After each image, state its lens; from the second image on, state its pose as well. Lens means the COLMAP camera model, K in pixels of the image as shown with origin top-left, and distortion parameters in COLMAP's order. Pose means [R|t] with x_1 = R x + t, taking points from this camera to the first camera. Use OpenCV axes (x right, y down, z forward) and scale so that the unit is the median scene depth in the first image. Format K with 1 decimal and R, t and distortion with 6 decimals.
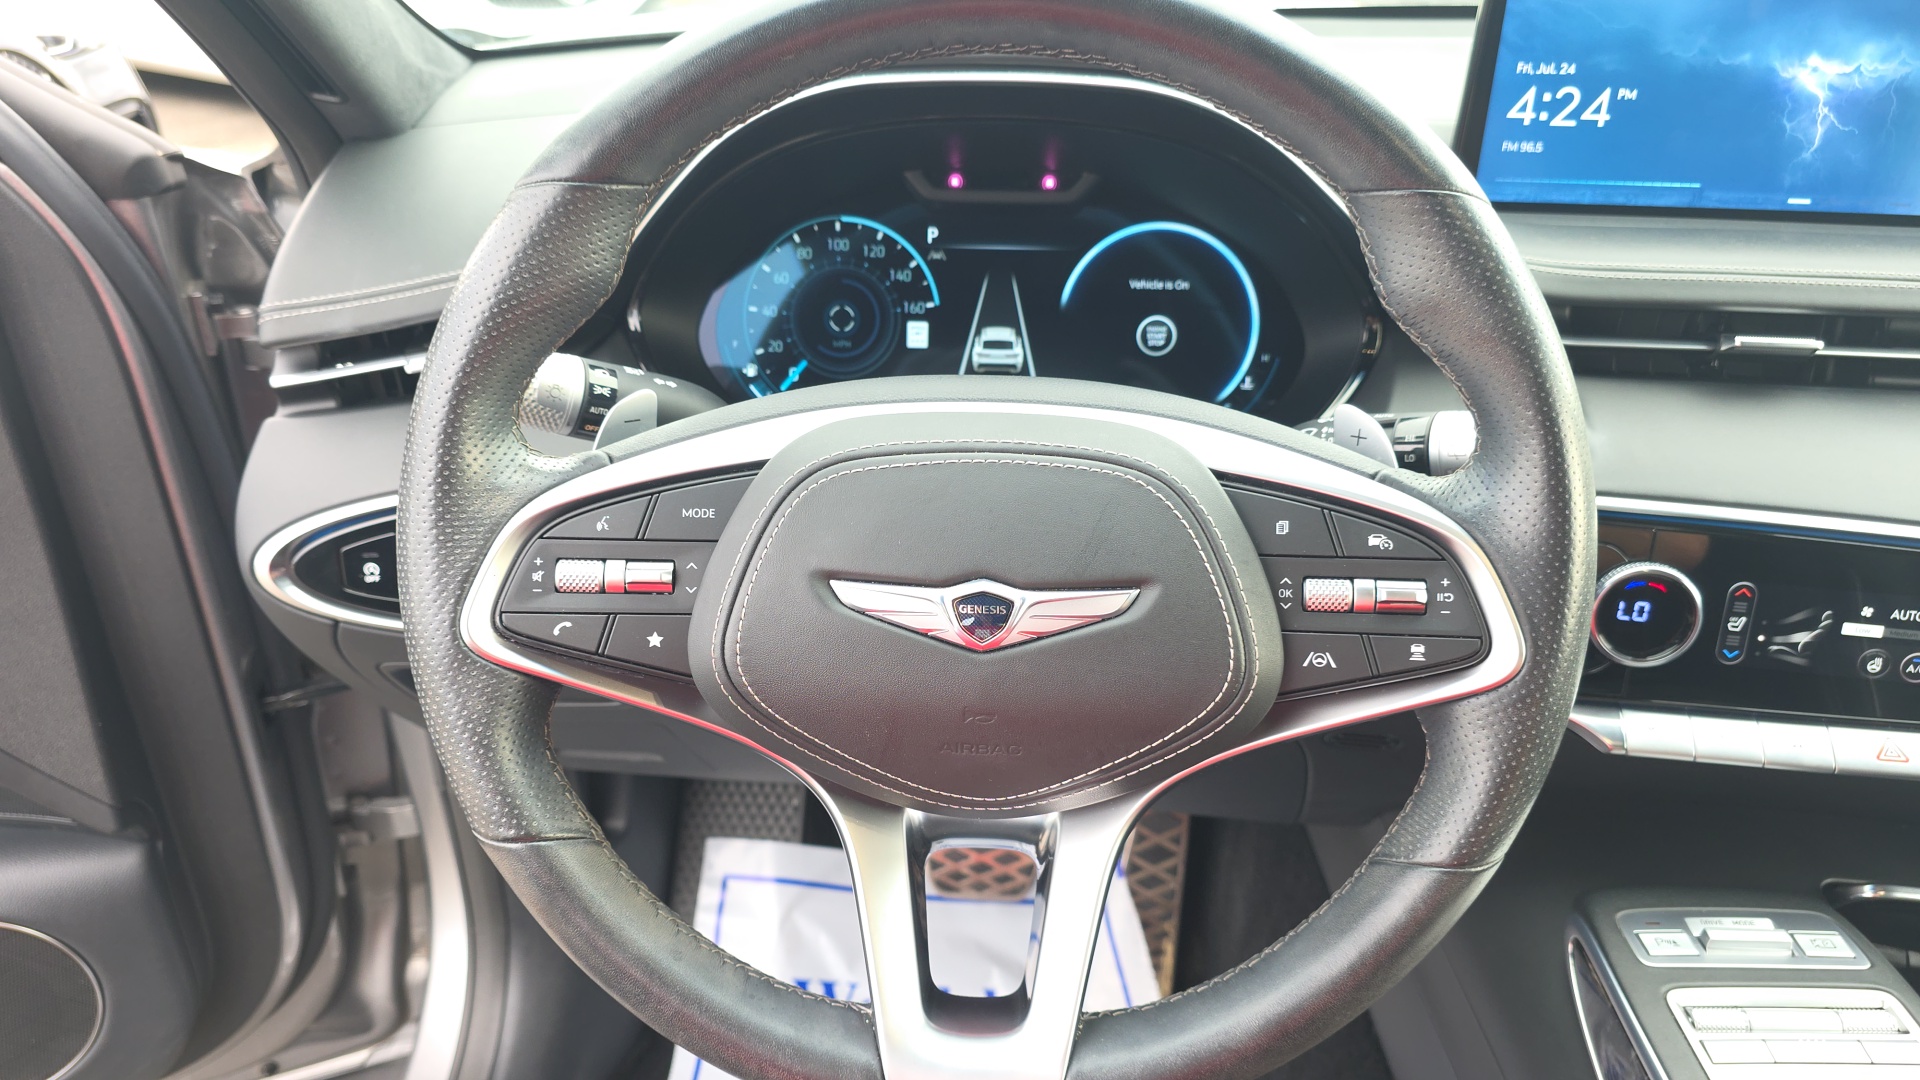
lens RADIAL K [[1324.9, 0, 958.1], [0, 1324.9, 547.7], [0, 0, 1]] dist [0.049760, -0.057748]
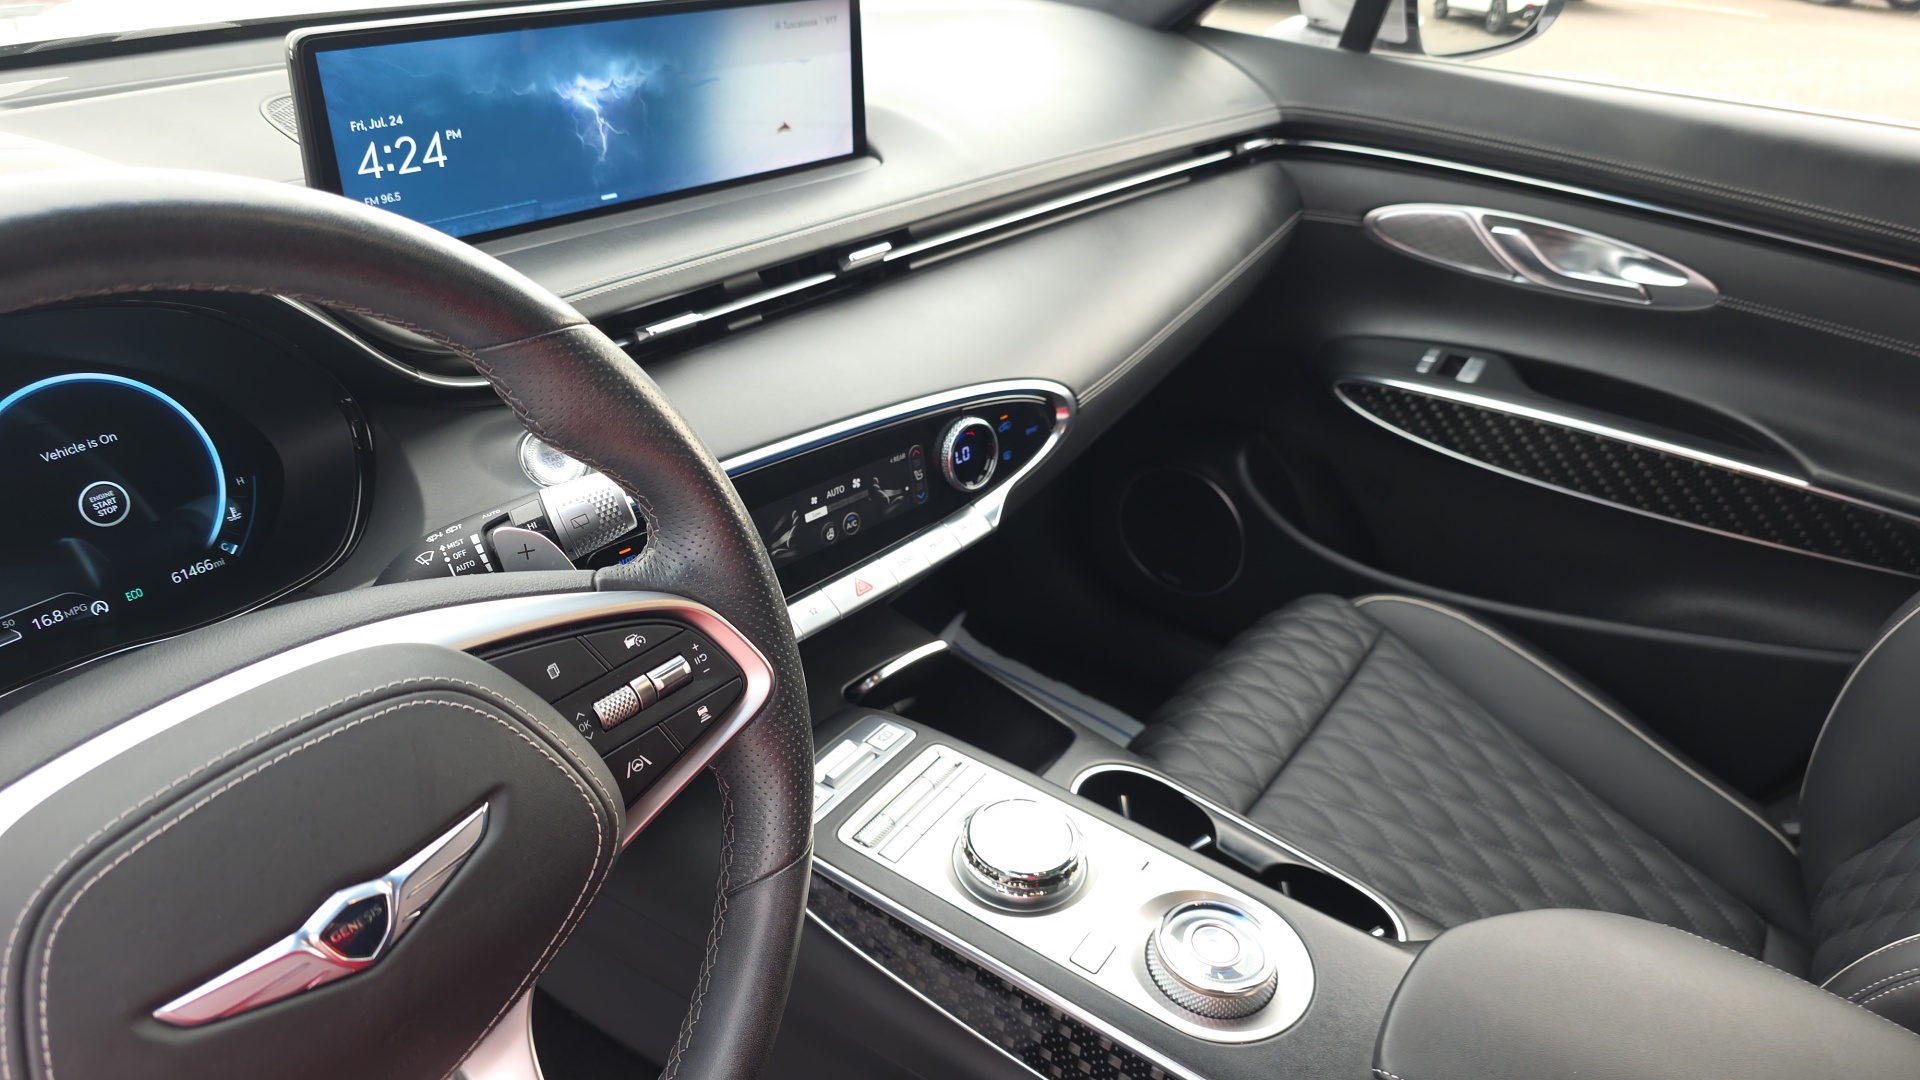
lens RADIAL K [[1306.2, 0, 953.3], [0, 1306.2, 529.3], [0, 0, 1]] dist [0.051519, -0.065126]
pose [[0.543135, -0.396237, 0.740271, -0.195771], [0.351808, 0.907918, 0.227851, -0.157757], [-0.762388, 0.136679, 0.632521, 0.075311]]
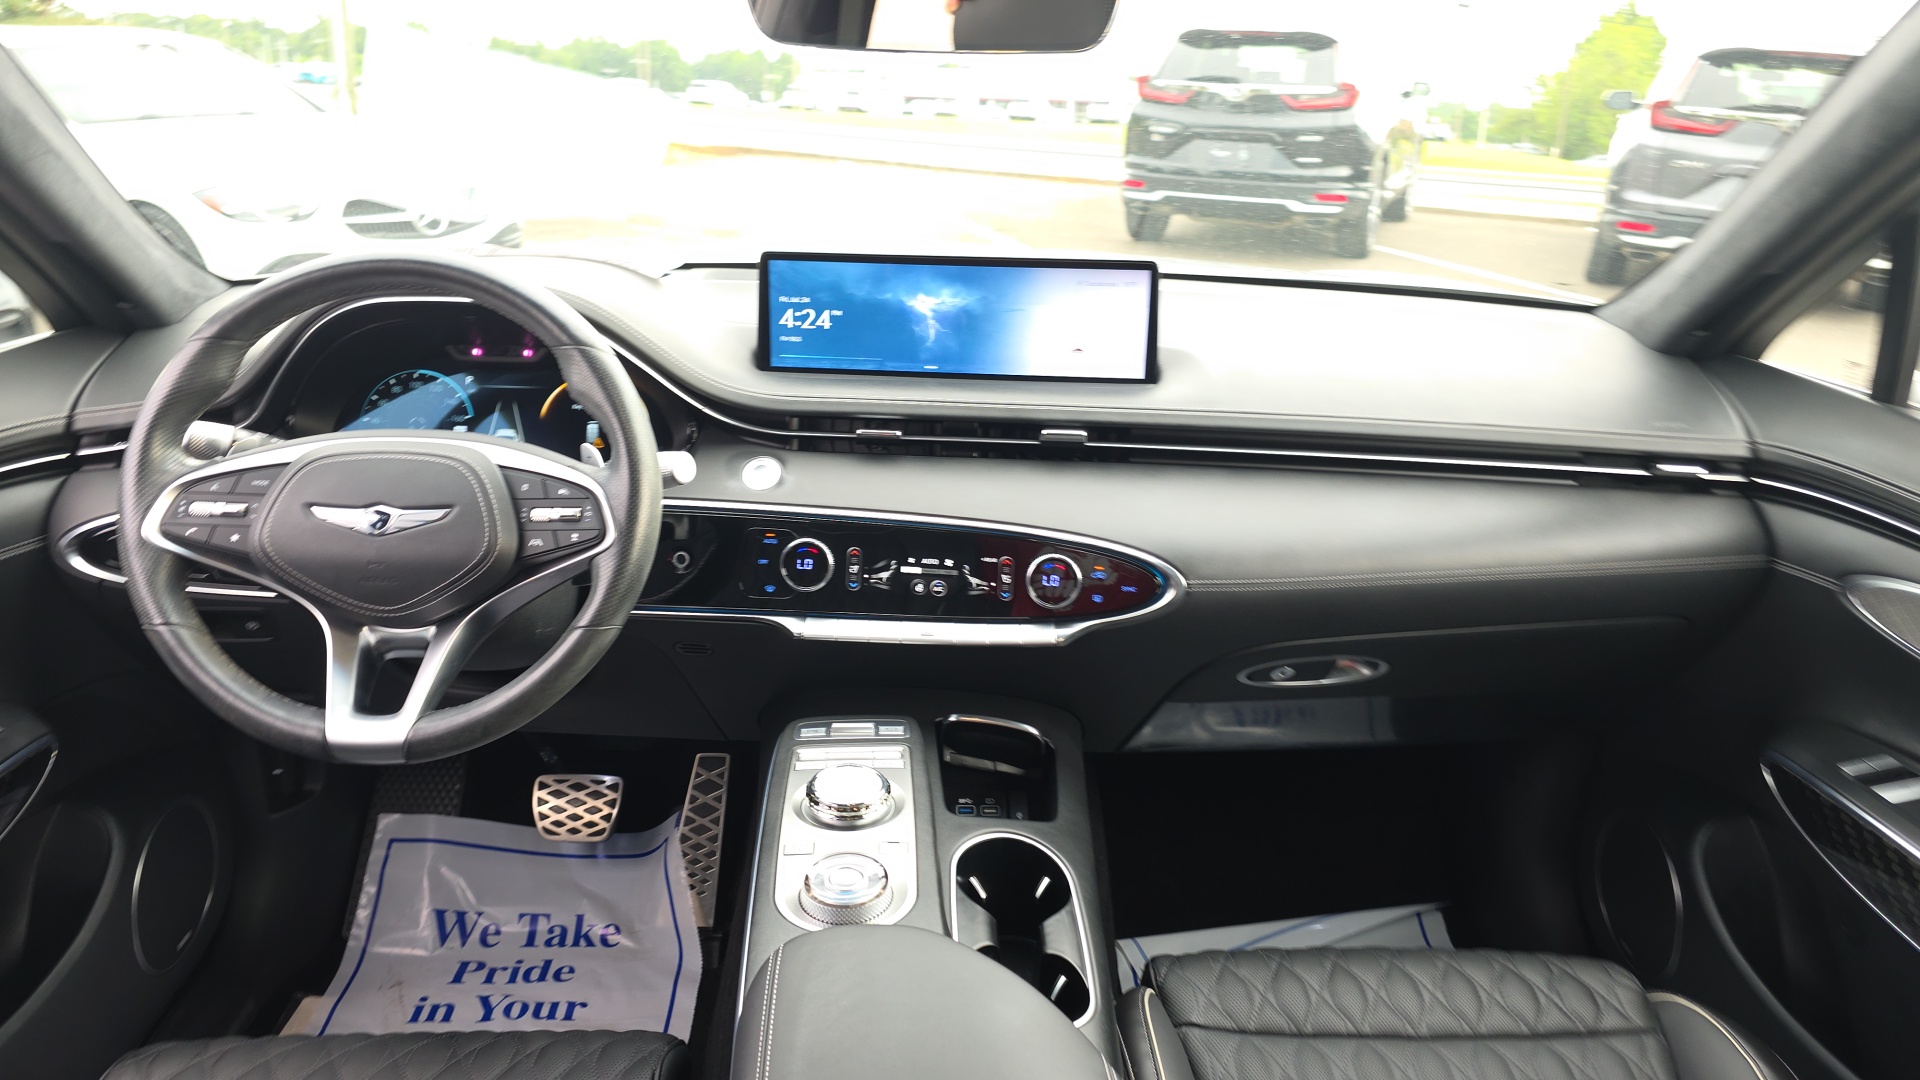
lens RADIAL K [[1301.2, 0, 938.6], [0, 1301.2, 513.7], [0, 0, 1]] dist [0.104106, -0.152124]
pose [[0.997263, -0.003915, 0.073829, 0.527863], [0.016776, 0.984532, -0.174398, 0.293137], [-0.072004, 0.175160, 0.981904, -0.853827]]
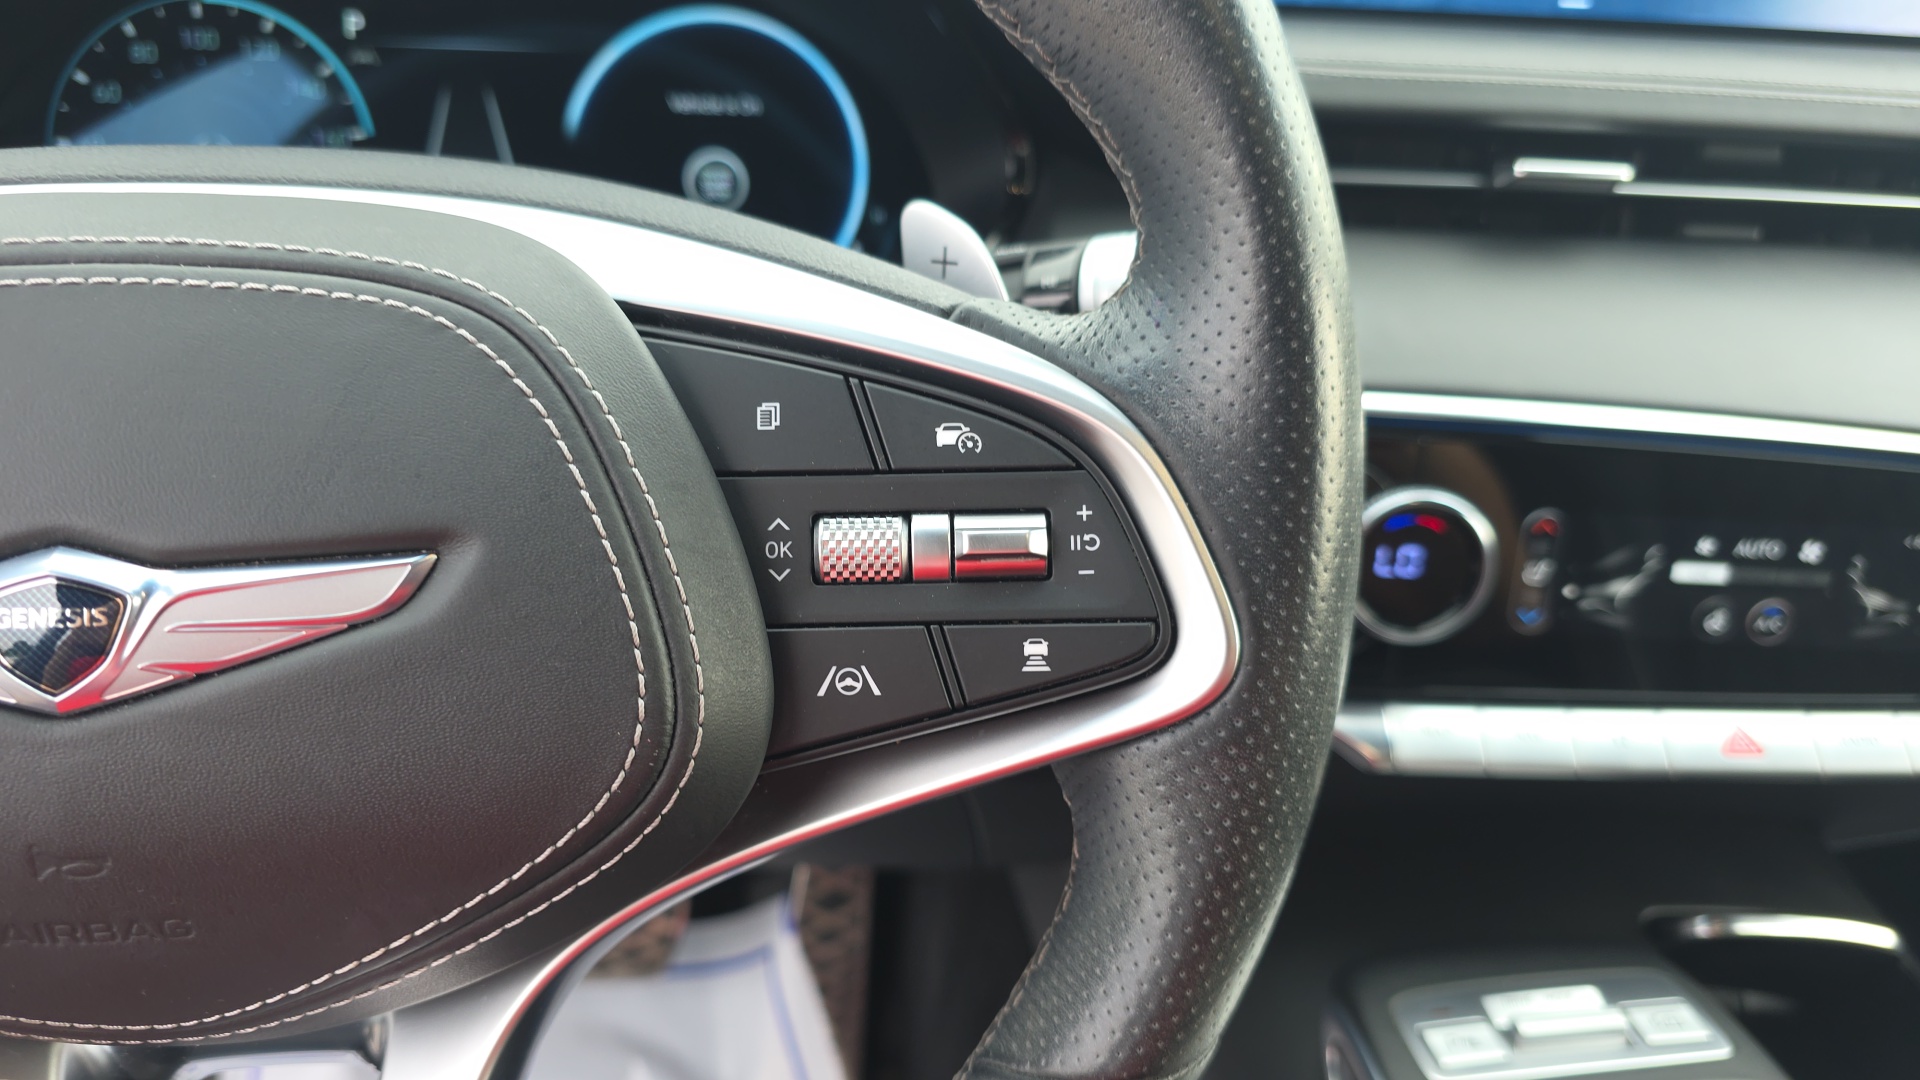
lens RADIAL K [[1354.9, 0, 939.4], [0, 1354.9, 539.1], [0, 0, 1]] dist [0.035739, -0.069057]
pose [[0.984816, -0.042996, 0.168193, 0.147256], [0.042162, 0.999074, 0.008531, 0.019059], [-0.168404, -0.001310, 0.985717, 0.331043]]
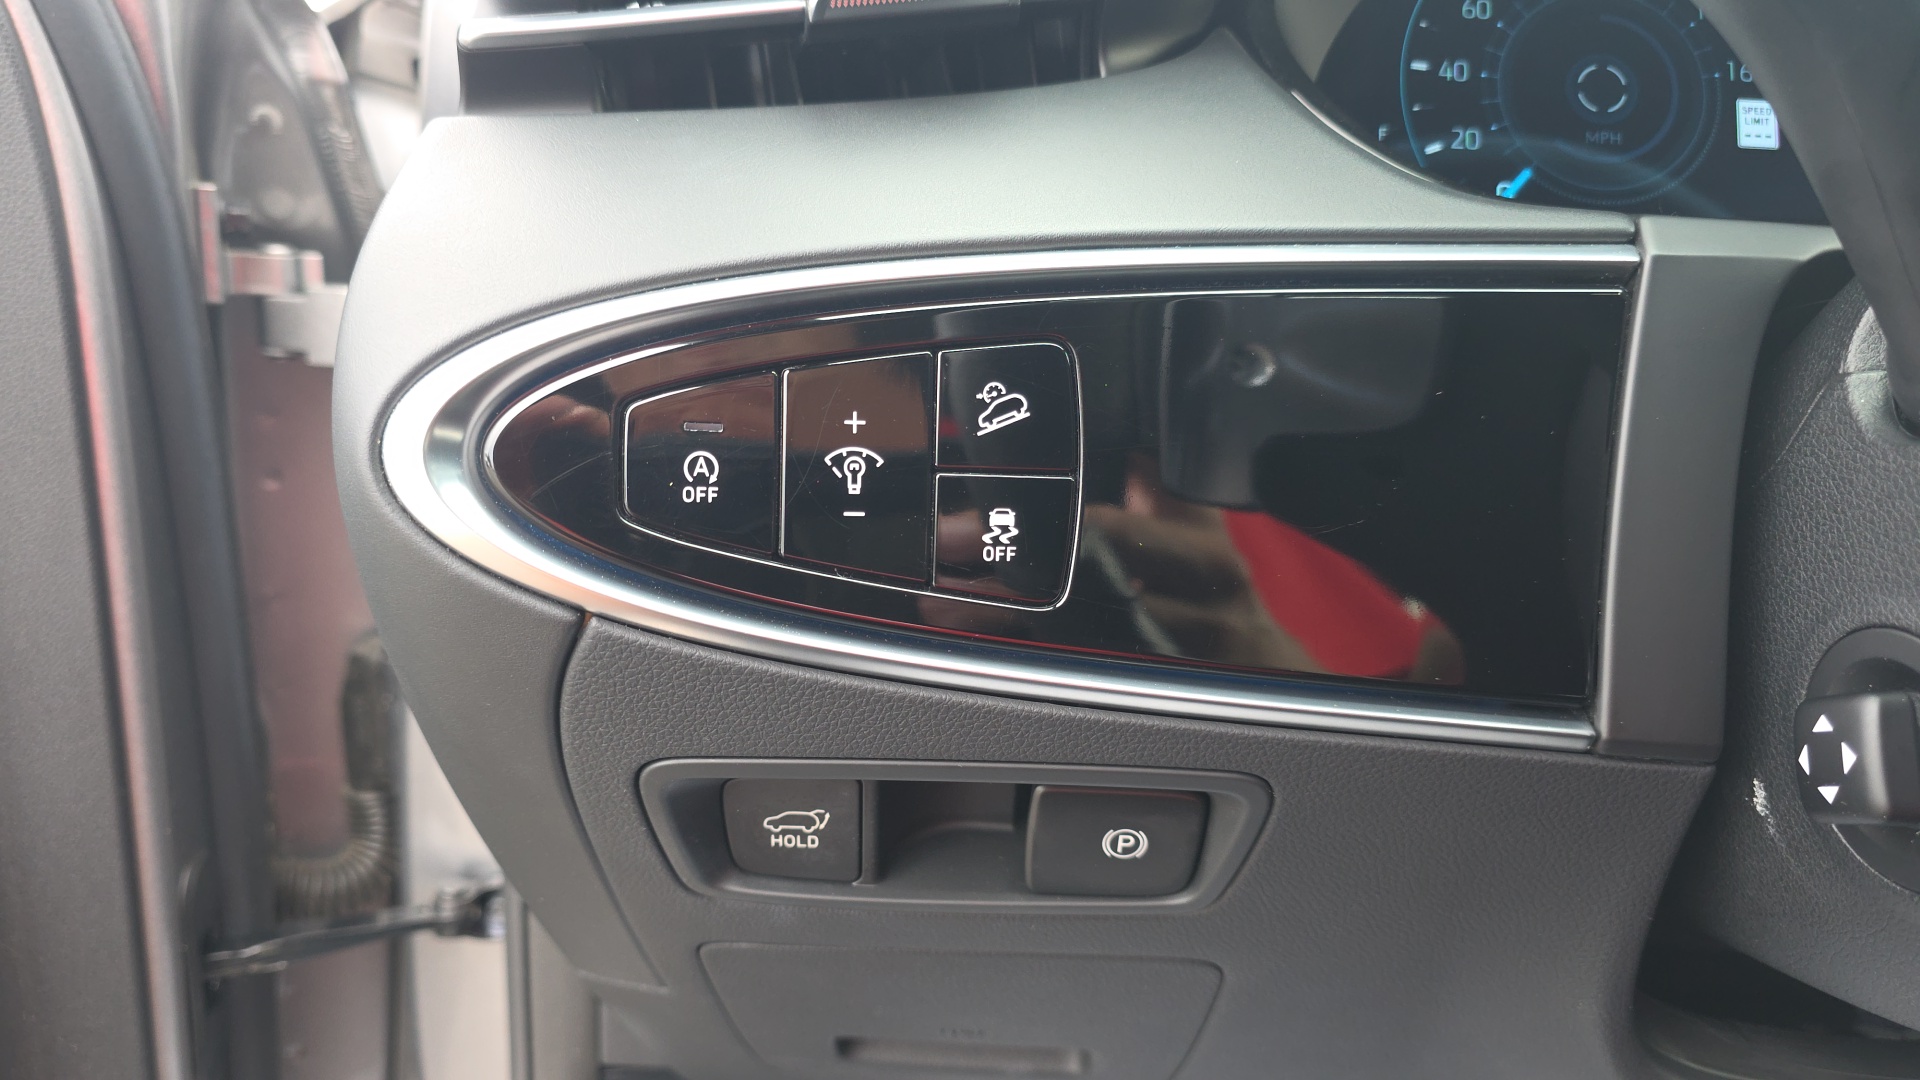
lens RADIAL K [[1324.9, 0, 958.1], [0, 1324.9, 547.7], [0, 0, 1]] dist [0.049760, -0.057748]
pose [[0.998135, 0.023086, 0.056514, -0.376539], [-0.008934, 0.971011, -0.238867, 0.118787], [-0.060391, 0.237917, 0.969406, 0.629837]]
